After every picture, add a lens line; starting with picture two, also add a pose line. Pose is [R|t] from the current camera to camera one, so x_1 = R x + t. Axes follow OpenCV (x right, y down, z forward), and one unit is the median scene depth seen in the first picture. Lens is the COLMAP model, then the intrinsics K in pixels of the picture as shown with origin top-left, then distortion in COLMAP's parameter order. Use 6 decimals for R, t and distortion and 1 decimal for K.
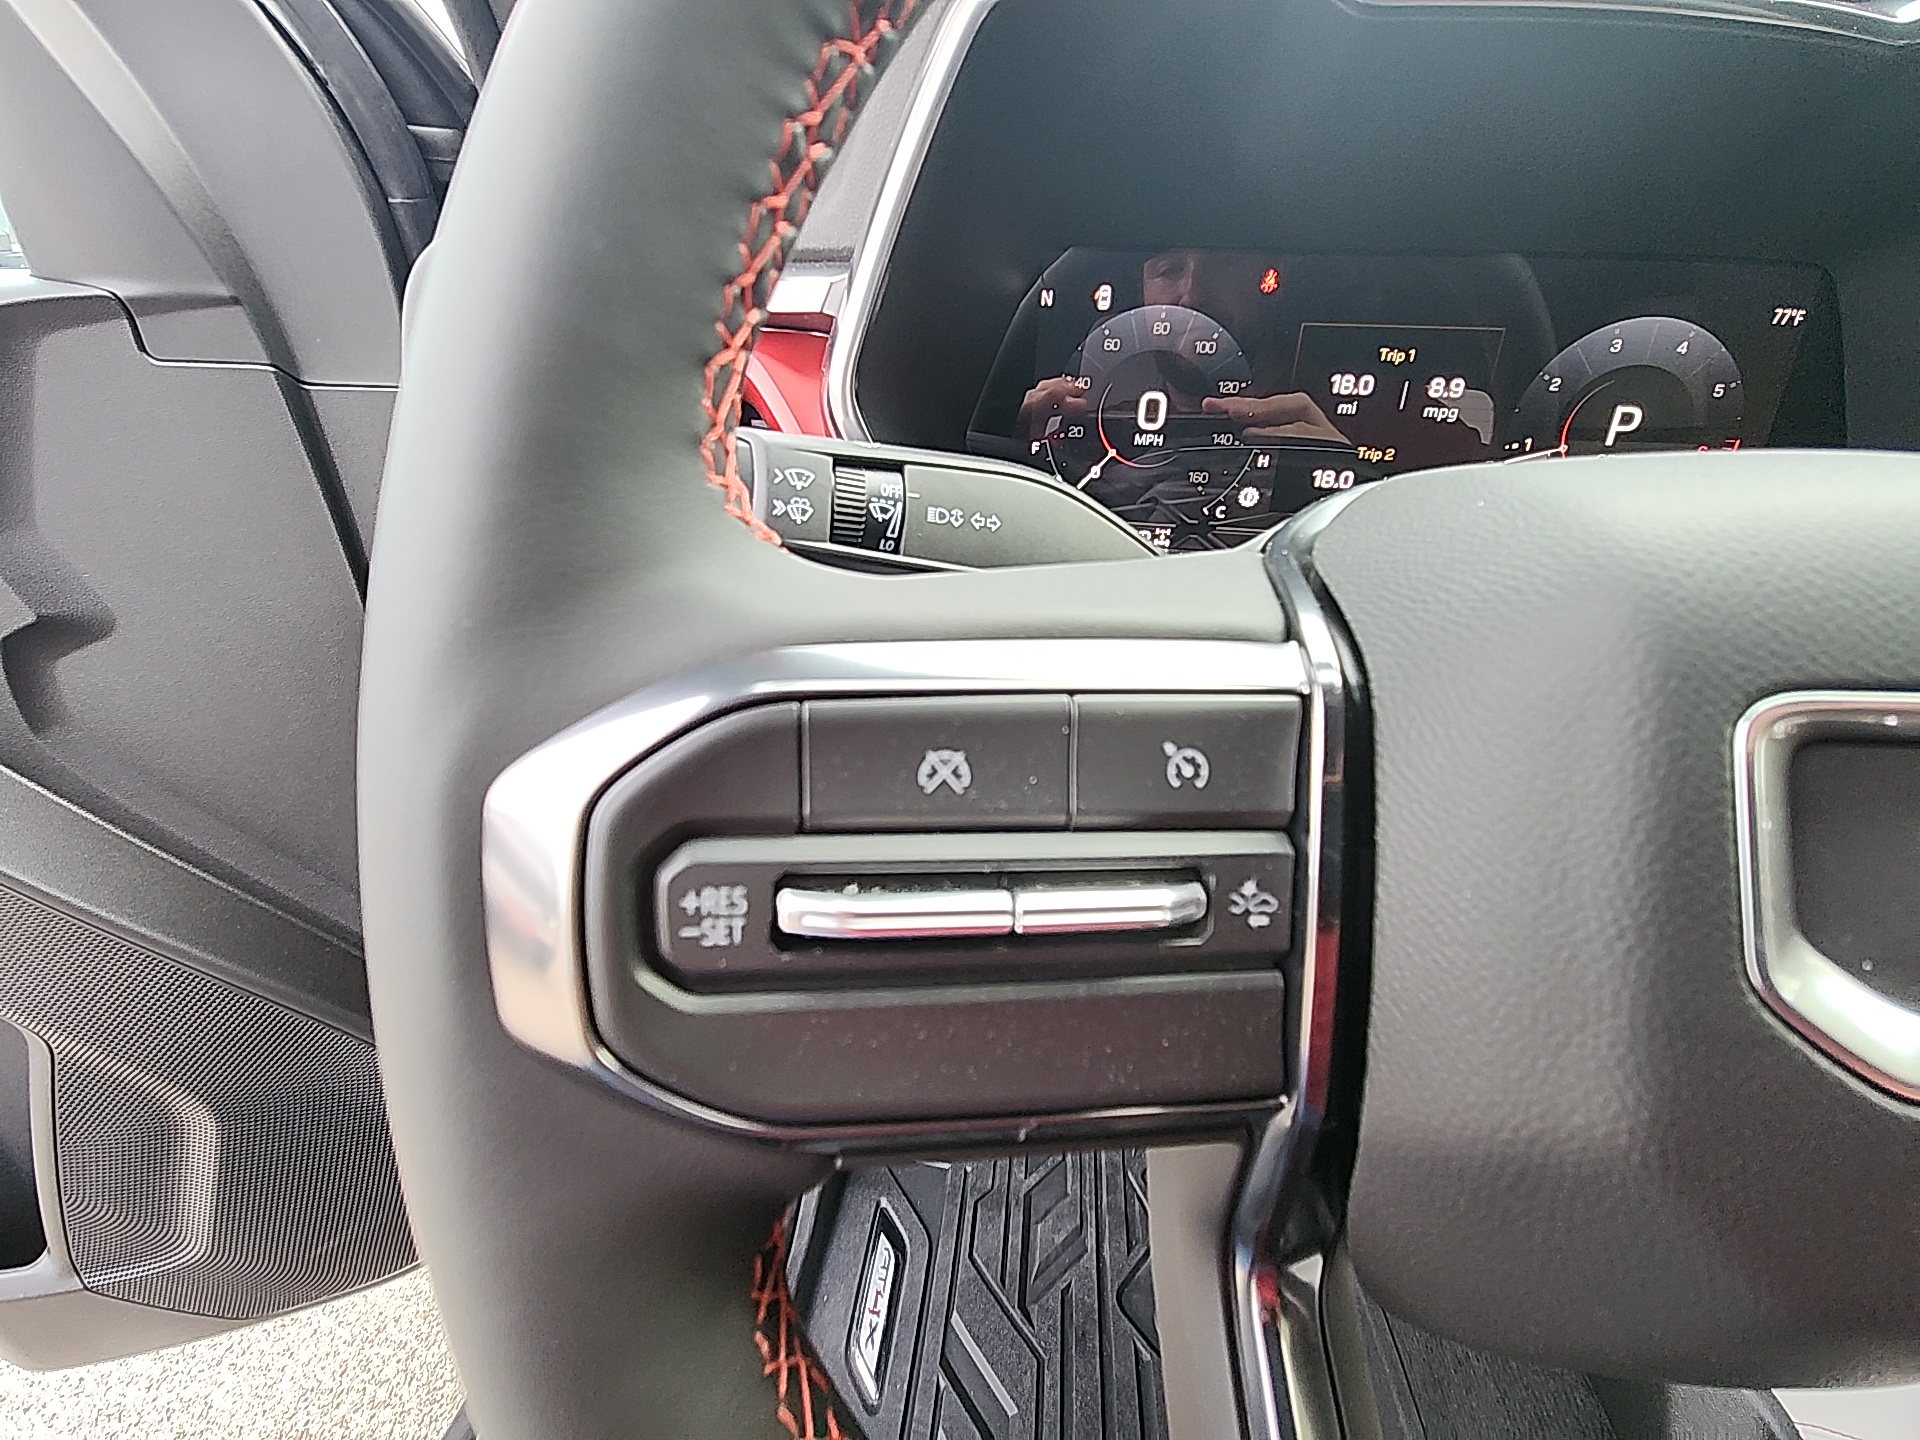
lens RADIAL K [[770.7, 0, 954.5], [0, 770.7, 701.3], [0, 0, 1]] dist [0.008598, -0.006126]
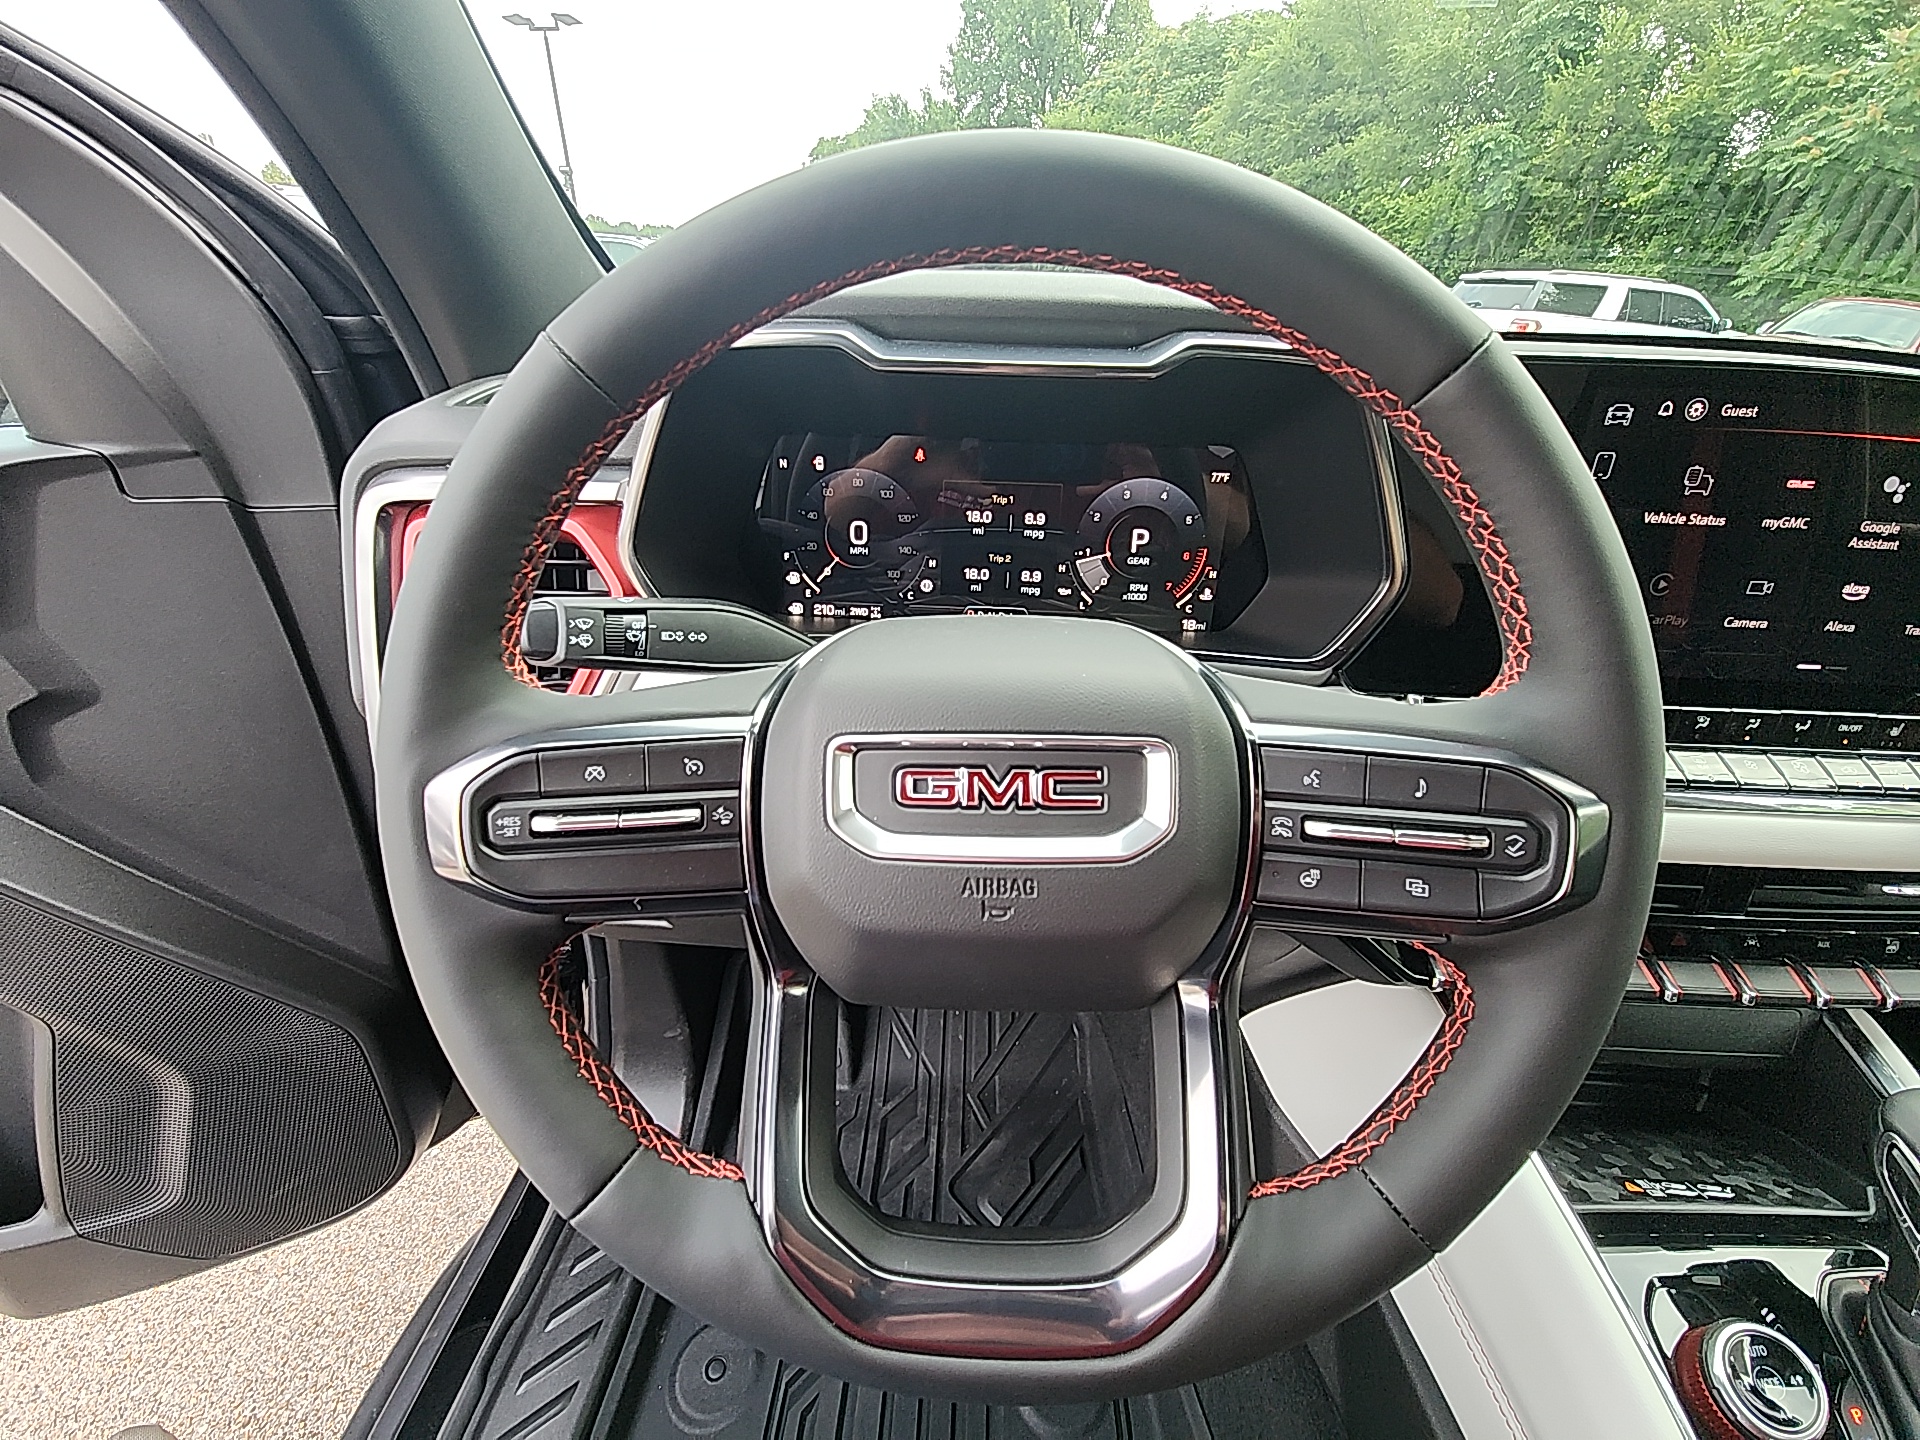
lens RADIAL K [[770.7, 0, 950.1], [0, 770.7, 703.4], [0, 0, 1]] dist [0.008598, -0.006126]
pose [[0.995582, -0.043883, 0.083012, 0.288393], [0.044046, 0.999030, -0.000124, -0.029459], [-0.082926, 0.003780, 0.996549, -0.525003]]
